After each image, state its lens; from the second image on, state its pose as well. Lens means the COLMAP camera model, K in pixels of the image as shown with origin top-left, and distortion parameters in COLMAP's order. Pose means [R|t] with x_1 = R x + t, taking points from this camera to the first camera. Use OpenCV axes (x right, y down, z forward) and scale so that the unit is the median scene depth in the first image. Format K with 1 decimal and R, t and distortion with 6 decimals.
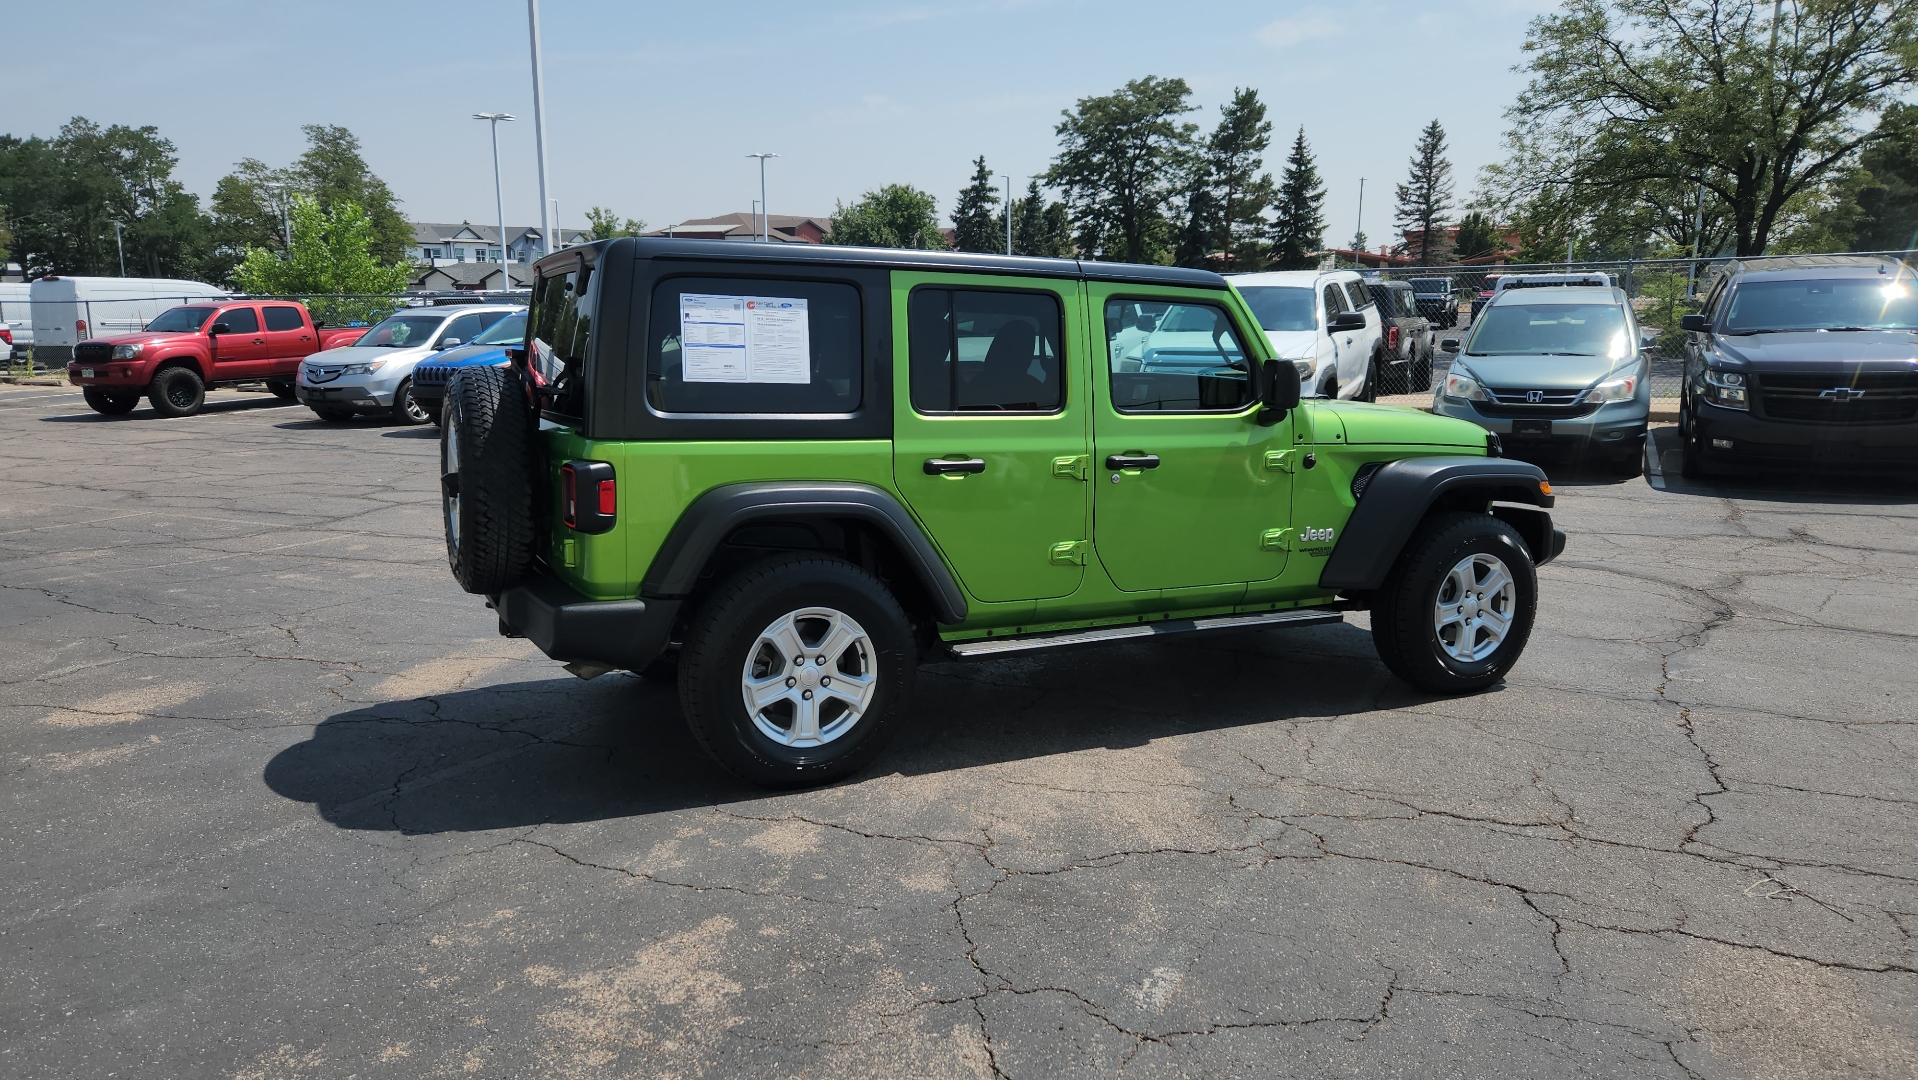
lens RADIAL K [[1284.3, 0, 930.1], [0, 1284.3, 530.2], [0, 0, 1]] dist [0.066179, -0.050918]
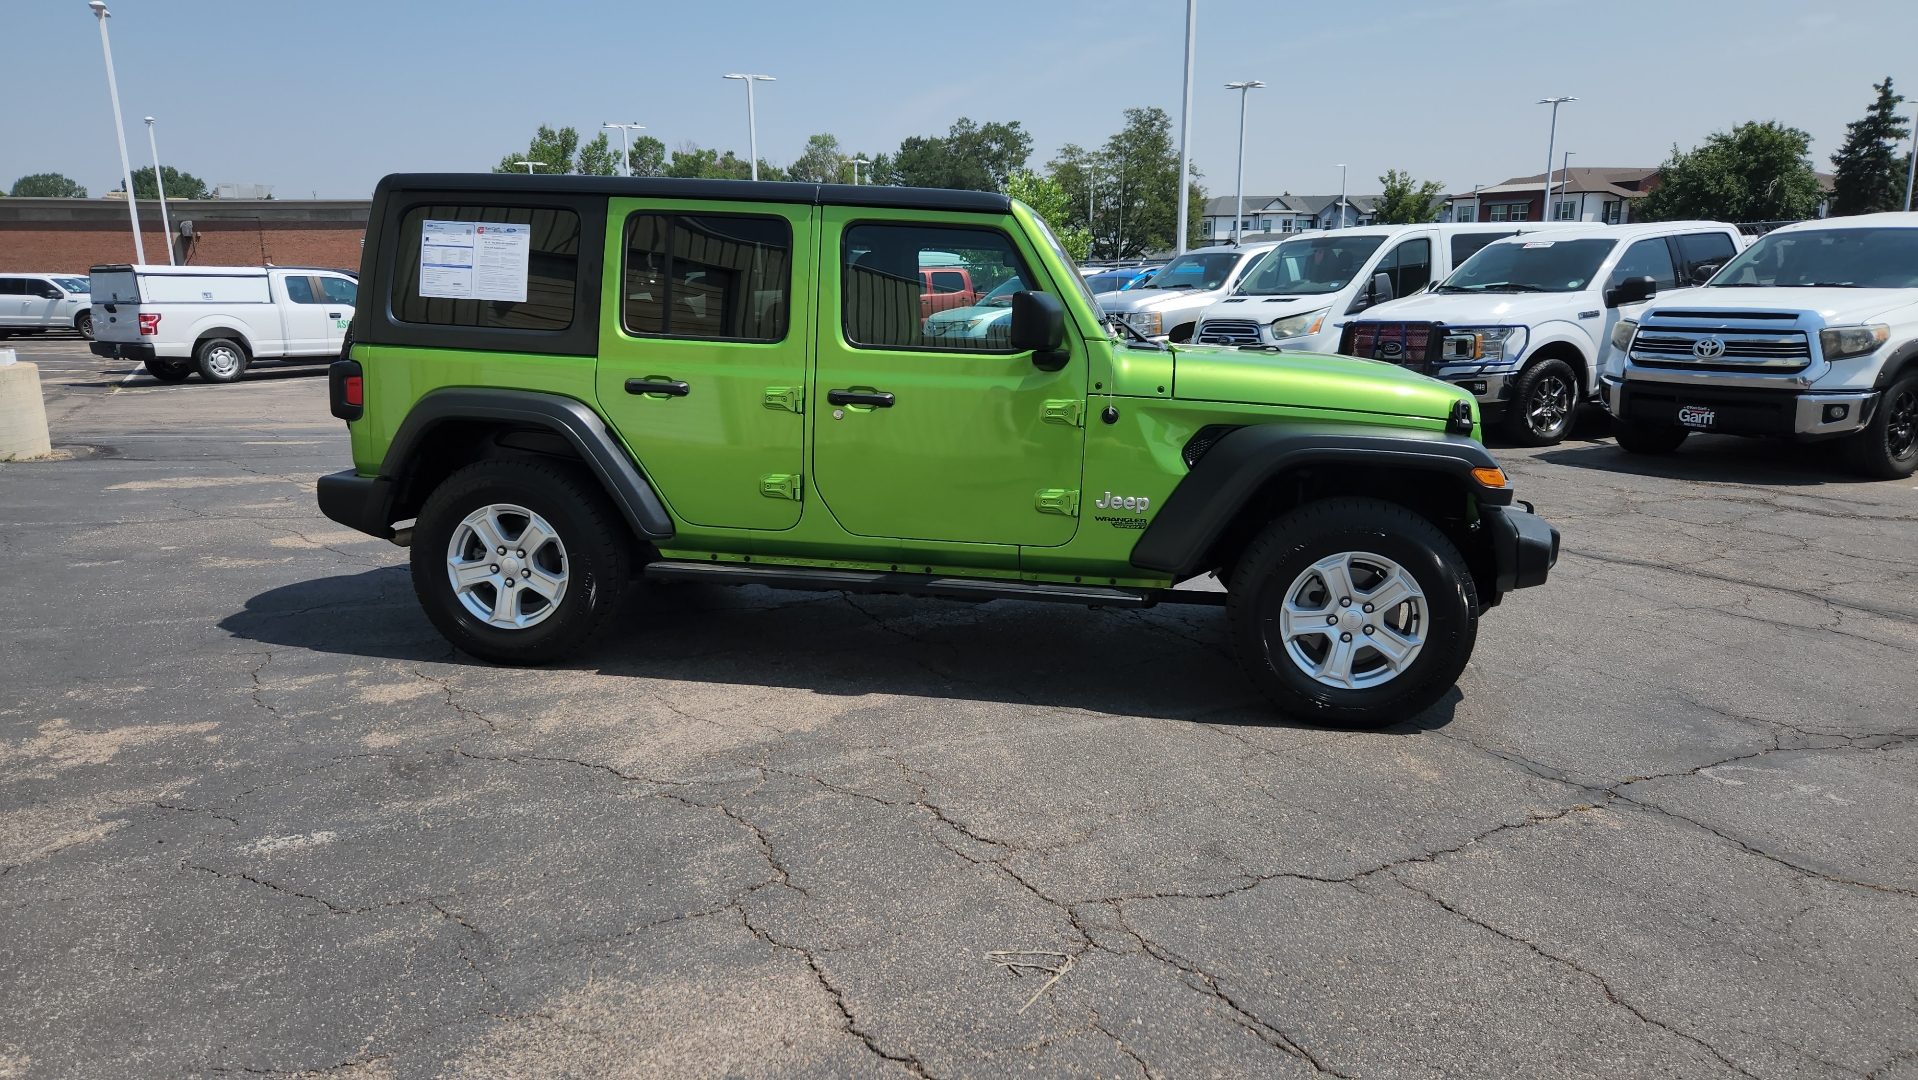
lens RADIAL K [[1282.6, 0, 929.9], [0, 1282.6, 550.6], [0, 0, 1]] dist [0.071007, -0.056514]
pose [[0.820245, 0.120828, -0.559106, 0.265807], [-0.100100, 0.992673, 0.067673, -0.003914], [0.563186, 0.000457, 0.826330, 0.088447]]
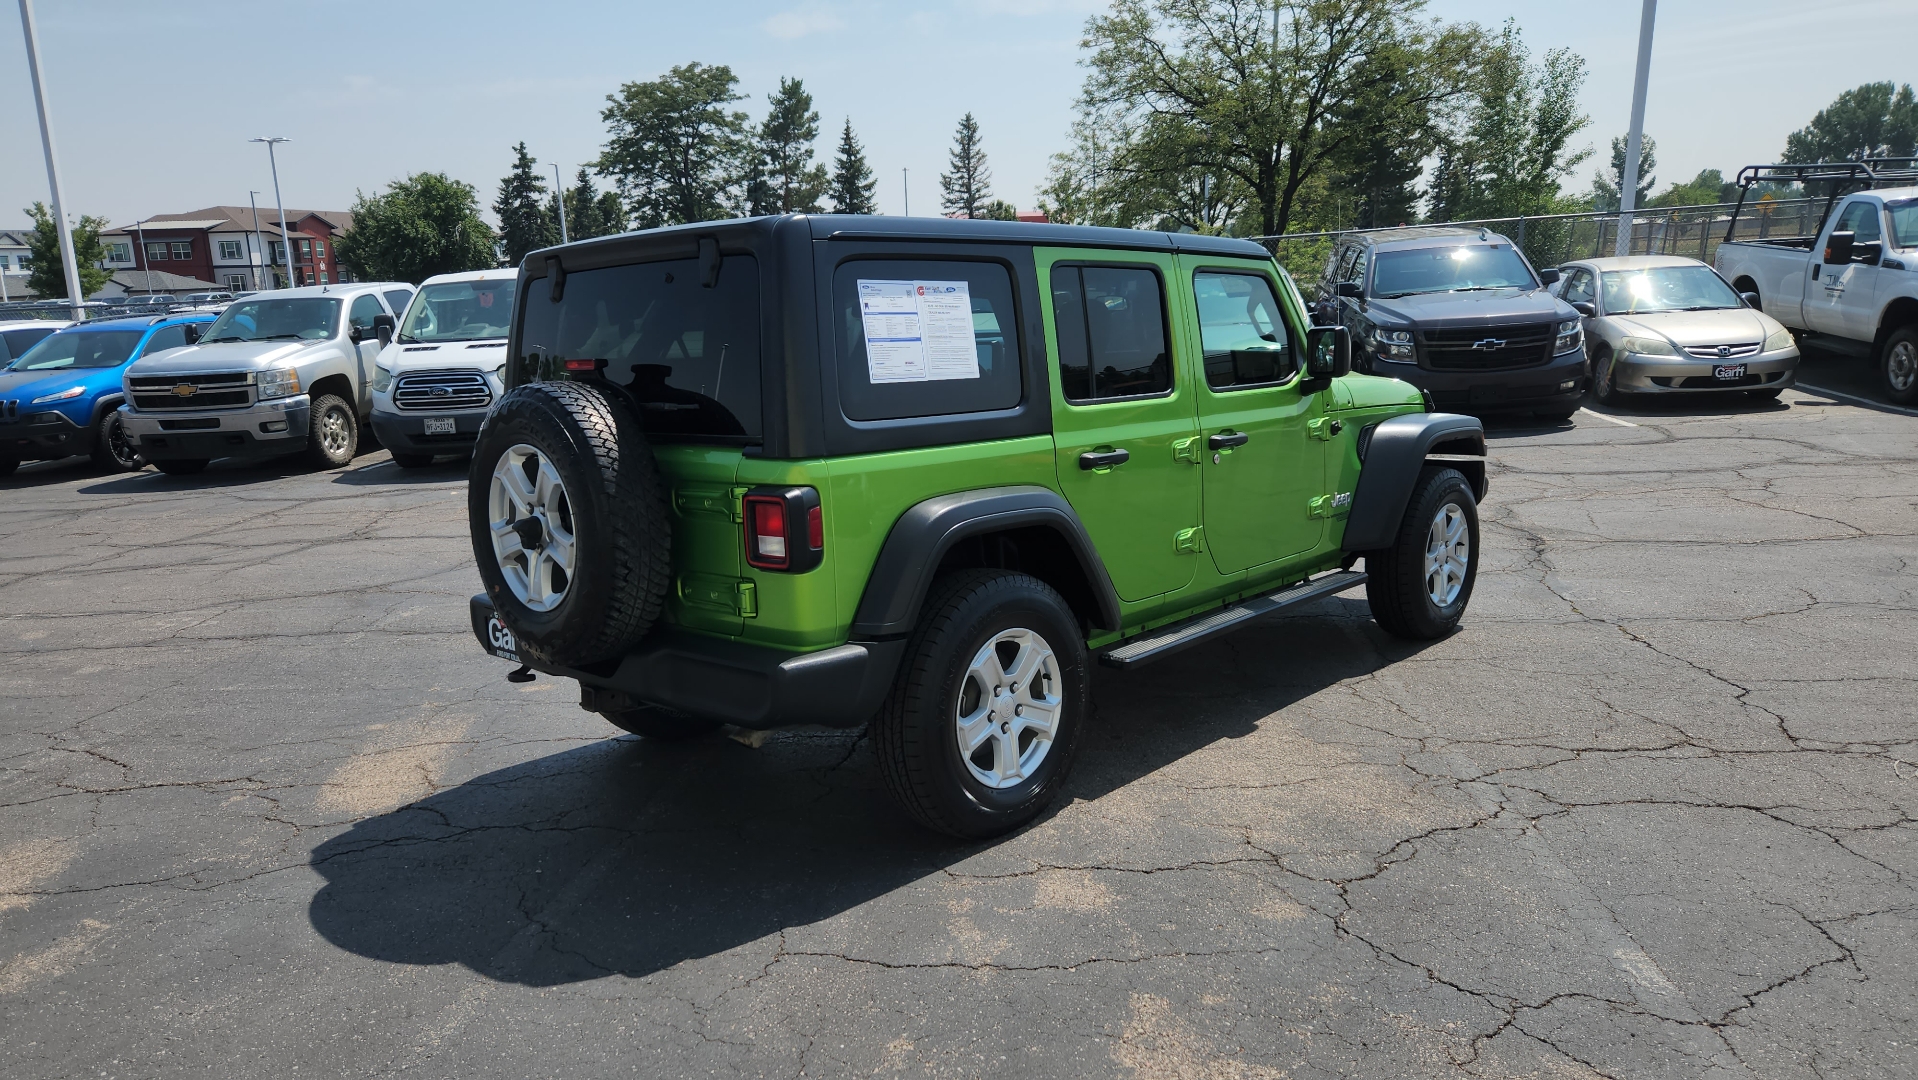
lens RADIAL K [[1284.3, 0, 935.8], [0, 1284.3, 548.2], [0, 0, 1]] dist [0.066179, -0.050918]
pose [[0.937673, -0.103607, 0.331714, -0.135266], [0.097074, 0.994617, 0.036254, -0.010415], [-0.333684, -0.001794, 0.942683, 0.057174]]
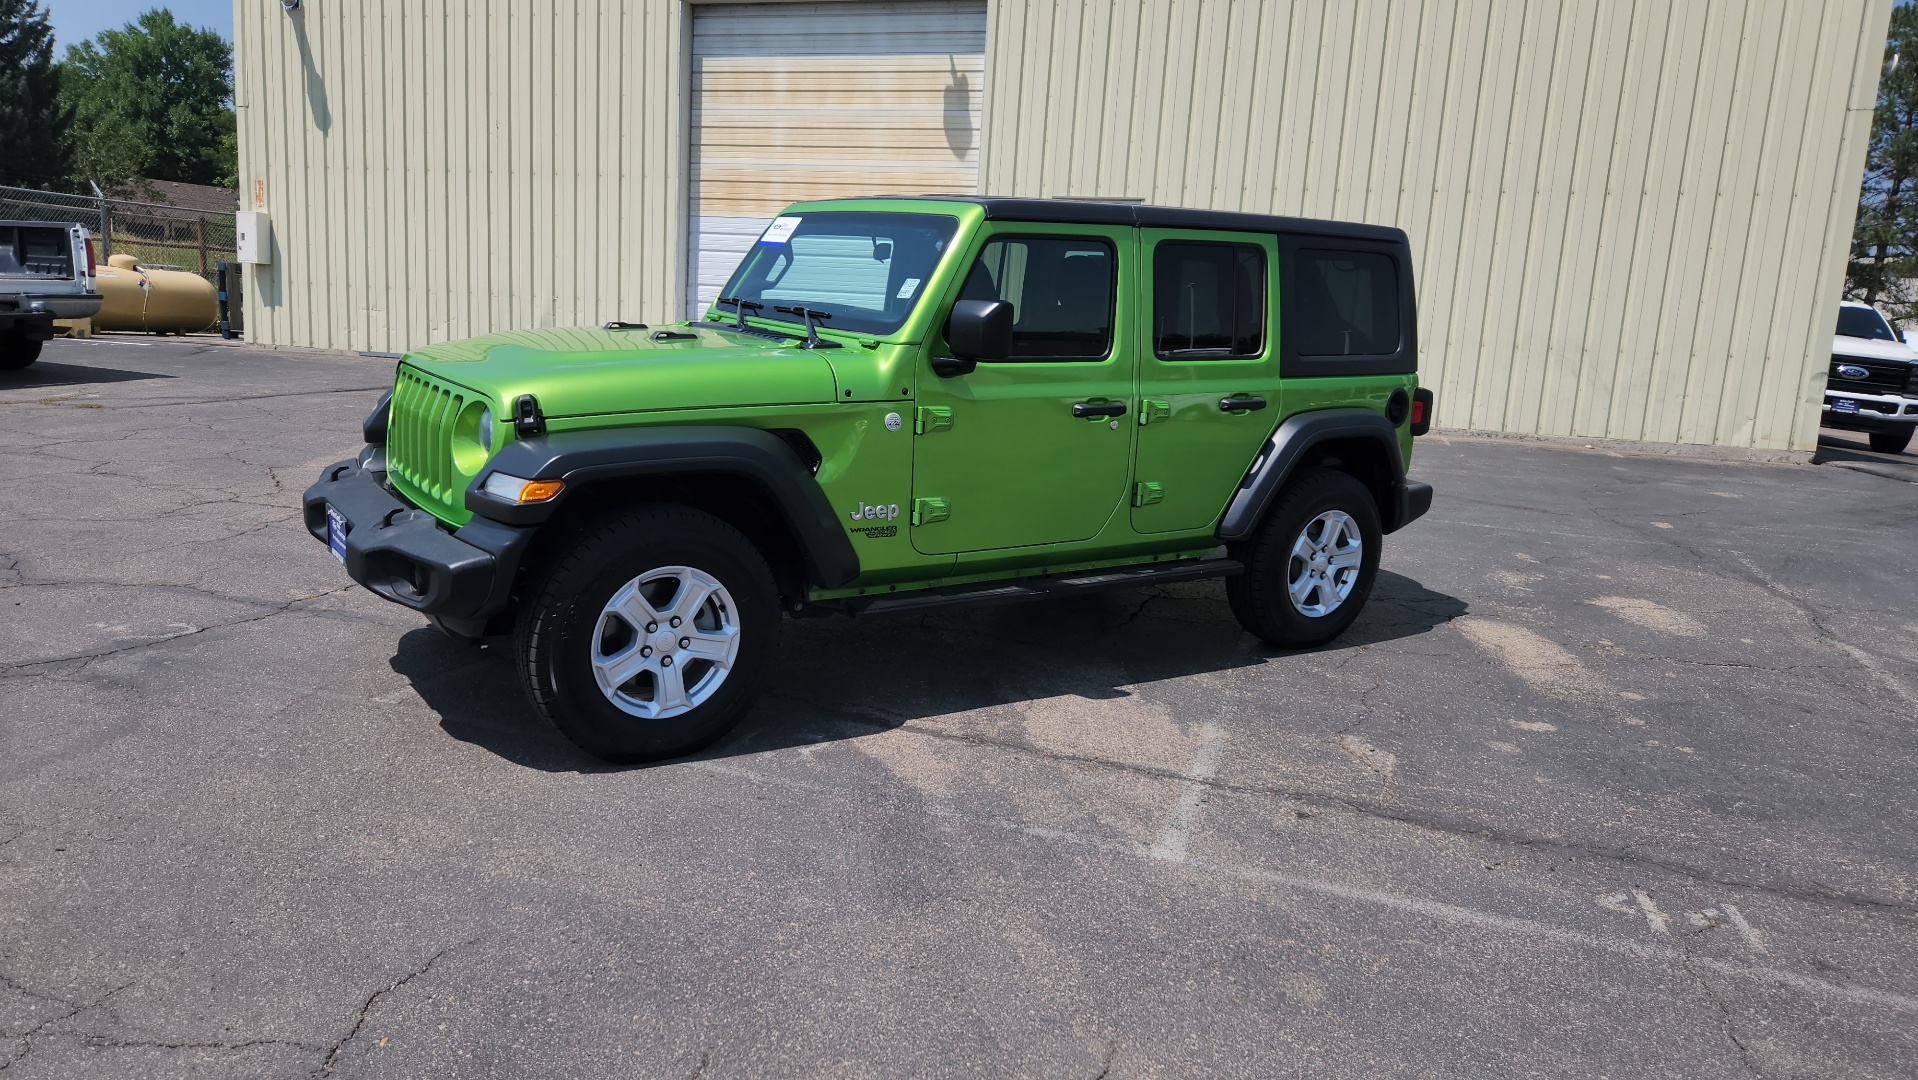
lens RADIAL K [[1282.6, 0, 932.8], [0, 1282.6, 541.8], [0, 0, 1]] dist [0.071007, -0.056514]
pose [[-0.986054, -0.028720, -0.163927, 0.104522], [-0.084592, 0.934758, 0.345068, -0.119275], [0.143322, 0.354123, -0.924151, 0.802322]]
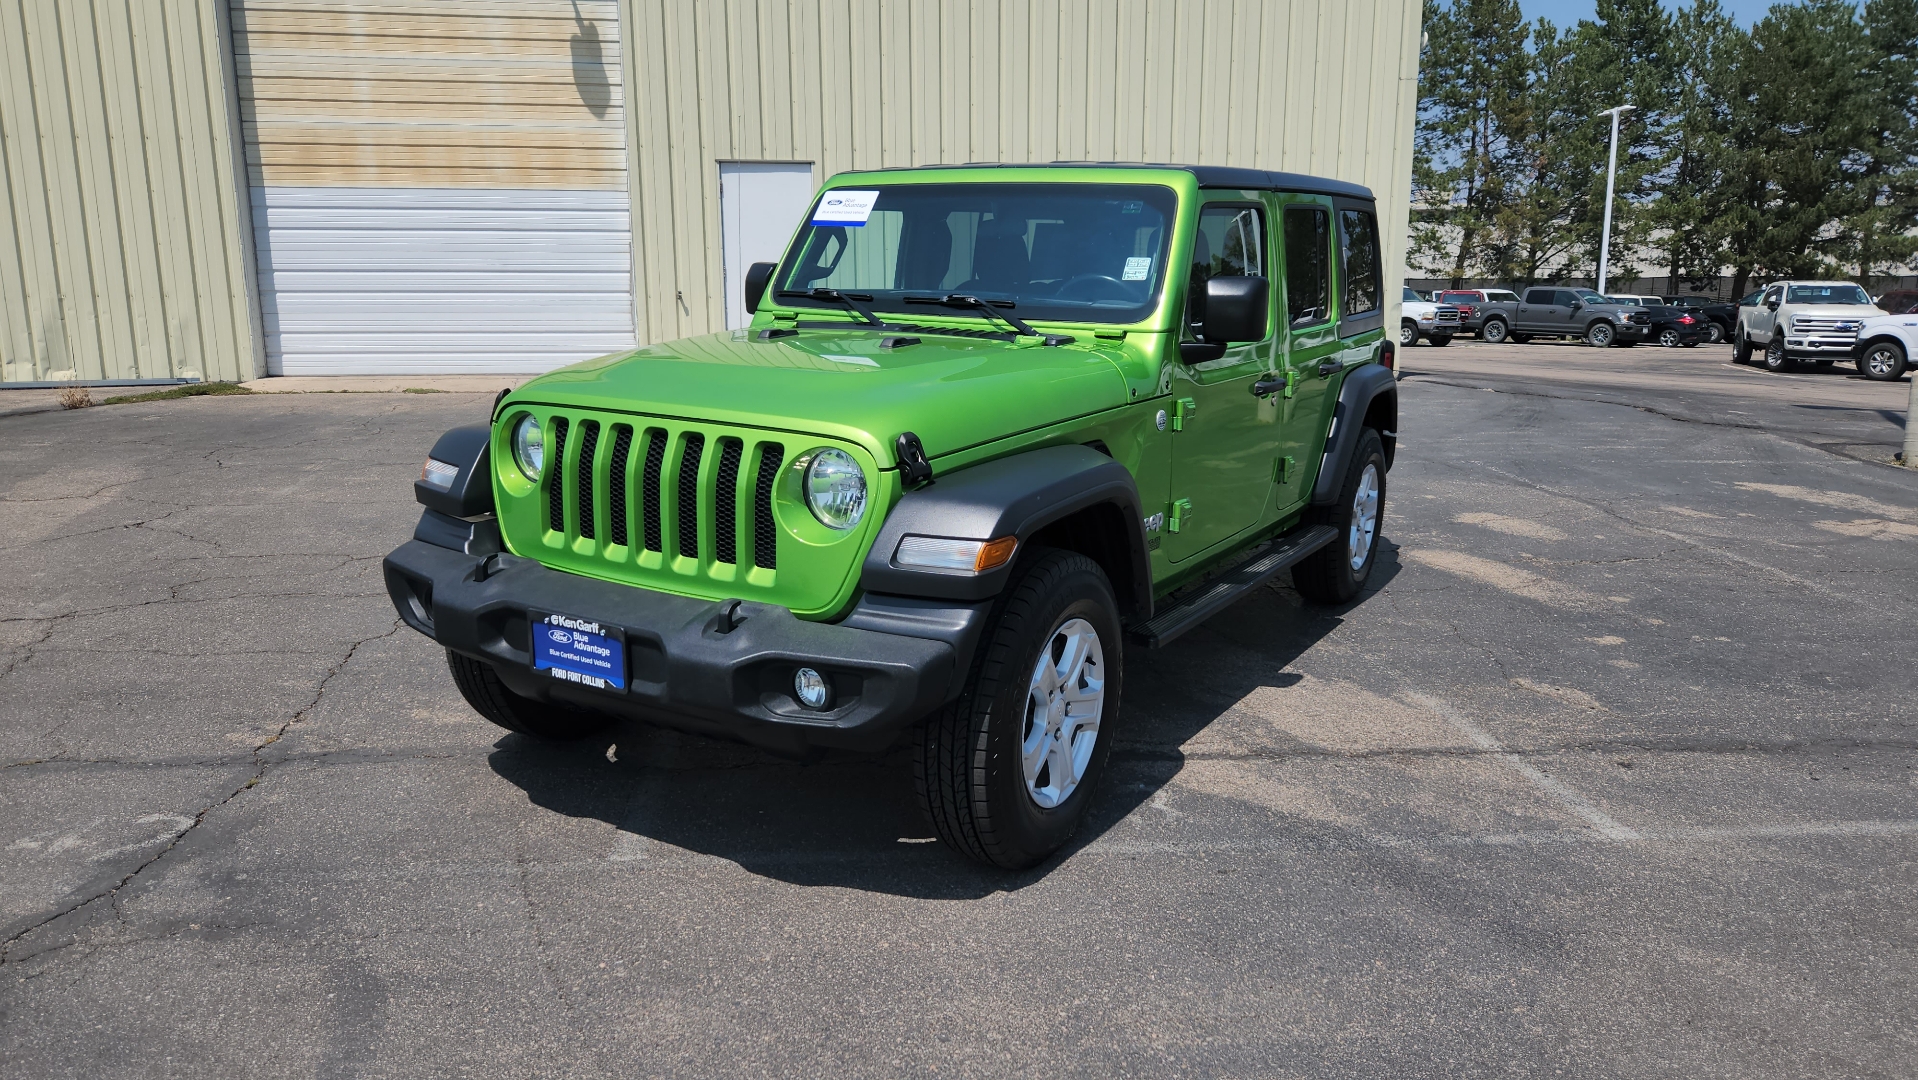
lens RADIAL K [[1282.6, 0, 951.6], [0, 1282.6, 544.6], [0, 0, 1]] dist [0.071007, -0.056514]
pose [[-0.831820, 0.103524, -0.545305, 0.259291], [-0.102249, 0.937058, 0.333869, -0.100317], [0.545546, 0.333476, -0.768878, 0.696812]]
